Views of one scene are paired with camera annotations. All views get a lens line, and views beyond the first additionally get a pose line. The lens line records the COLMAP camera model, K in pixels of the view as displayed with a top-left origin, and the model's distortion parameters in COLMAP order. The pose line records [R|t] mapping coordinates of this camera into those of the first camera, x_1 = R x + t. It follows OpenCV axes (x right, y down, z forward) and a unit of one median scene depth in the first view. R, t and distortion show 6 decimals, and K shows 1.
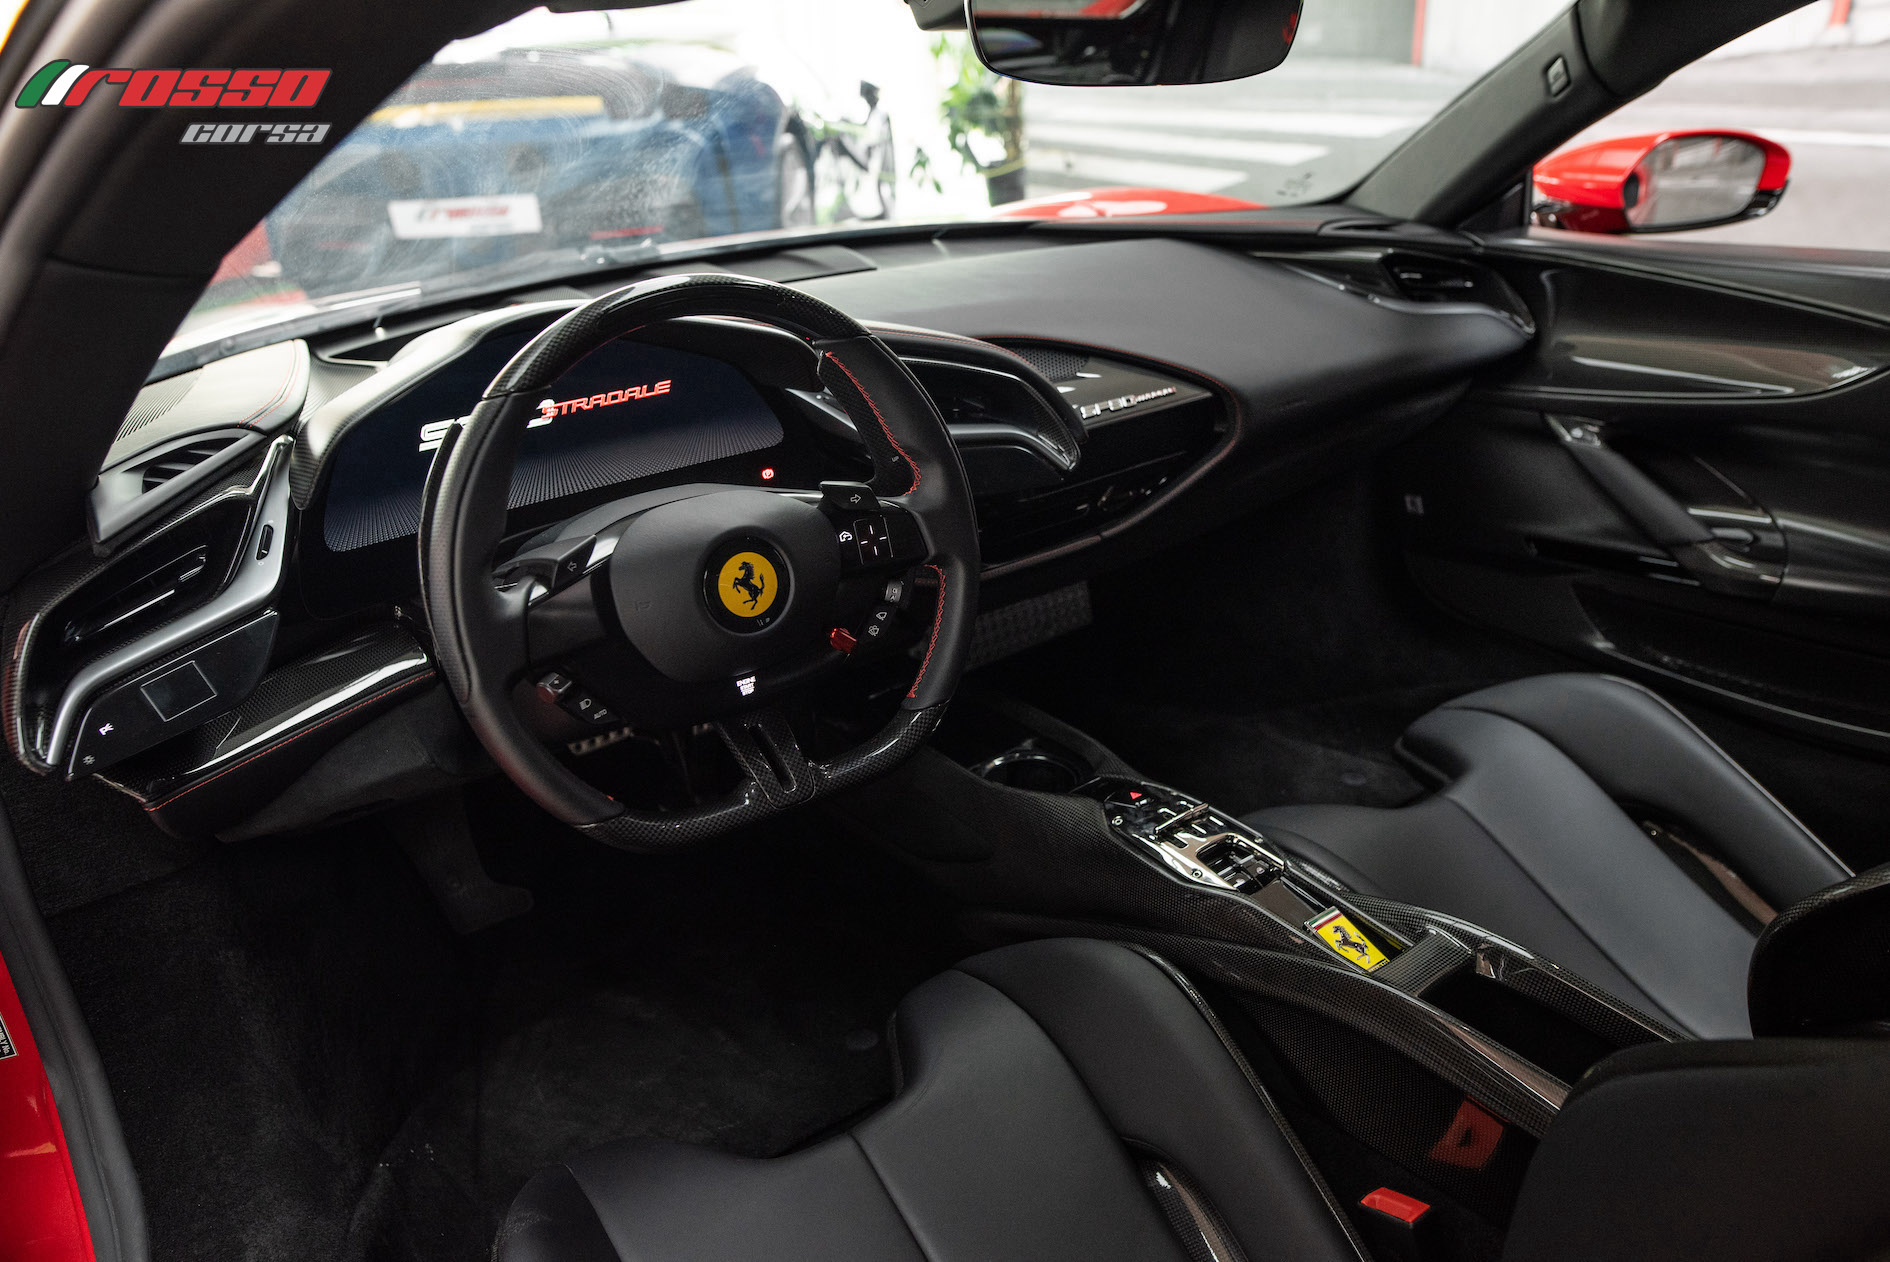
lens RADIAL K [[1302.0, 0, 945.0], [0, 1302.0, 631.0], [0, 0, 1]] dist [-0.079330, 0.002051]
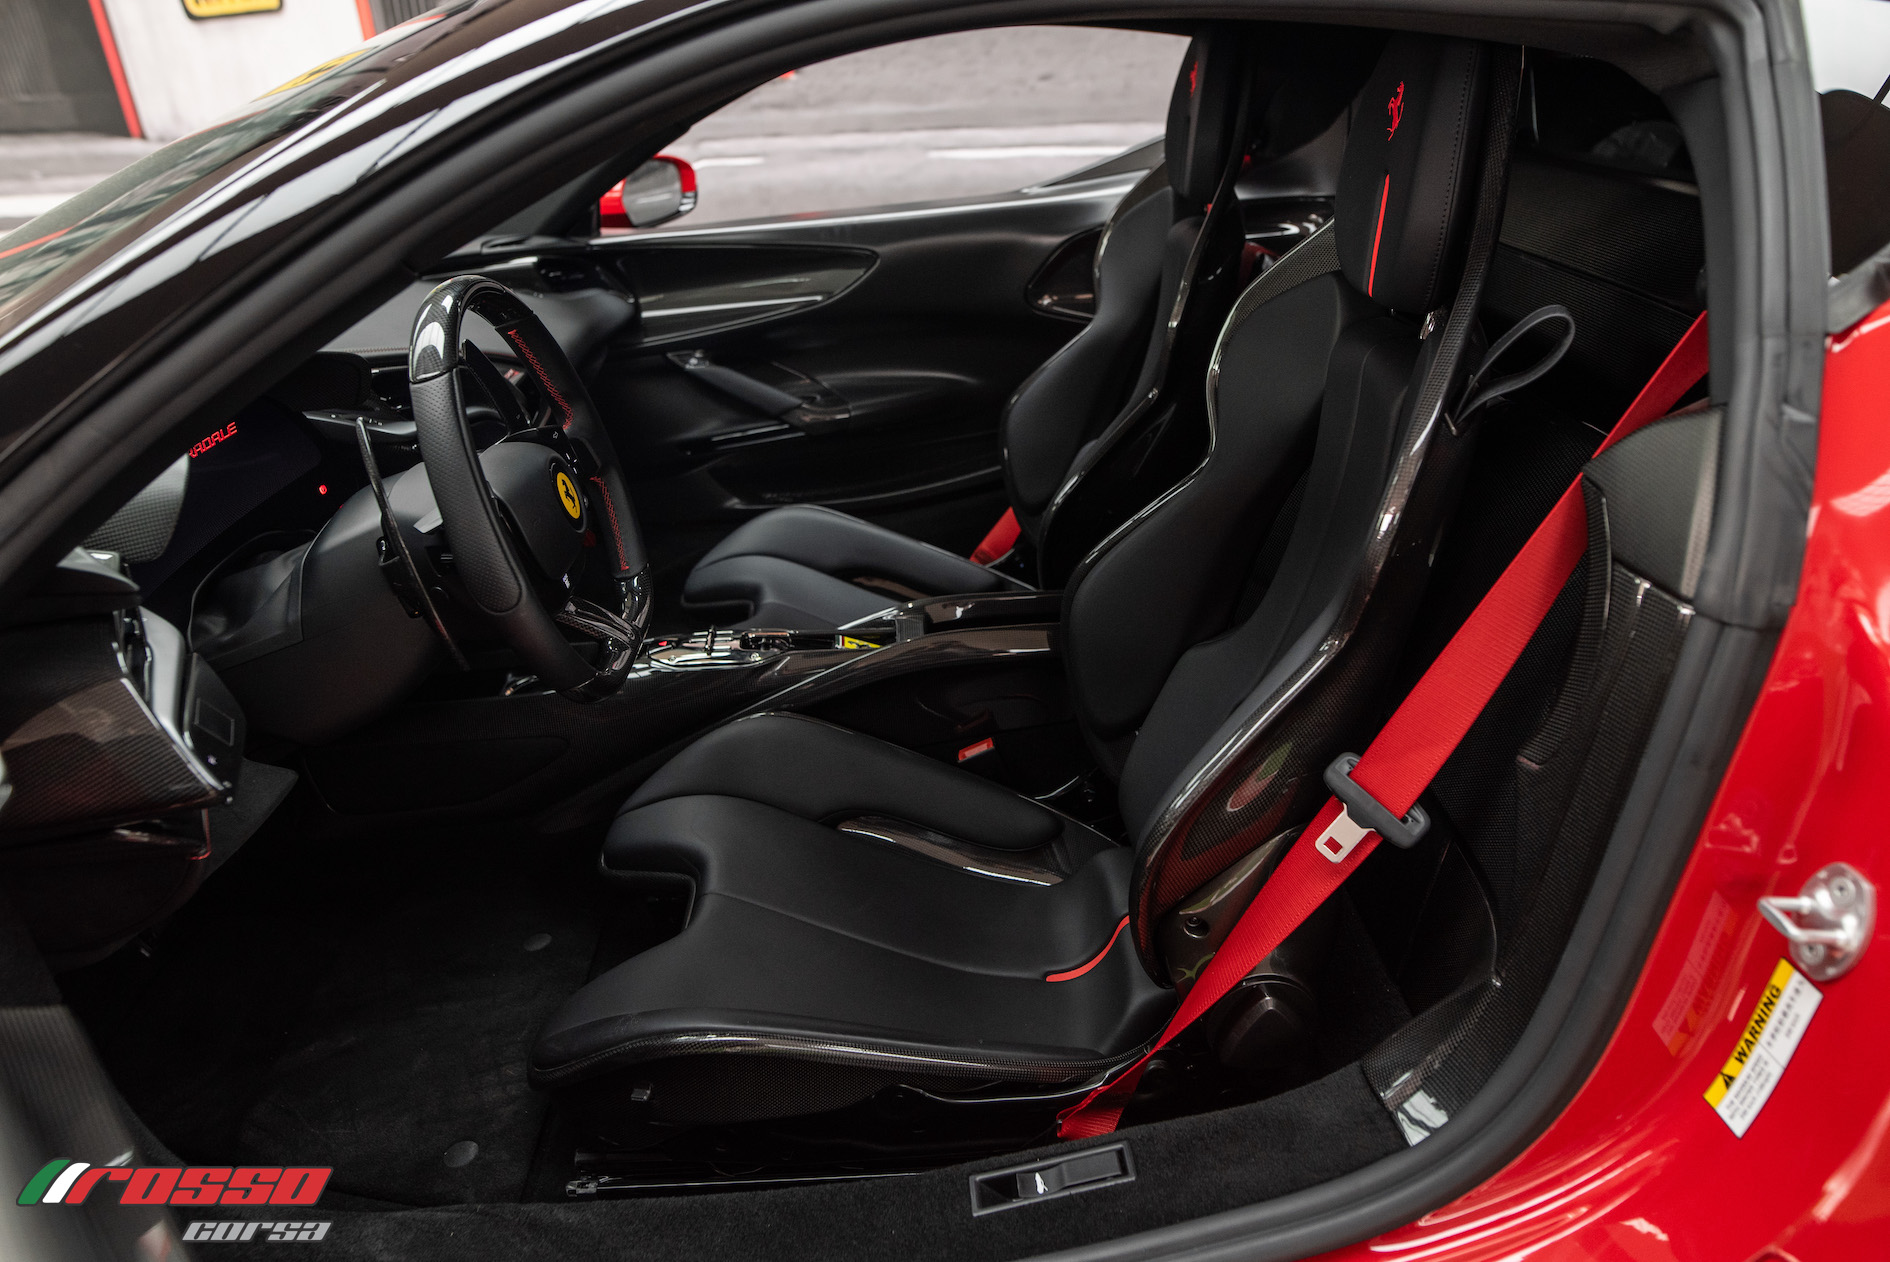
lens RADIAL K [[1302.0, 0, 945.0], [0, 1302.0, 631.0], [0, 0, 1]] dist [-0.079330, 0.002051]
pose [[0.522516, -0.322405, 0.789324, -0.605207], [0.355180, 0.923910, 0.142257, 0.019891], [-0.775129, 0.206020, 0.597270, -0.035601]]
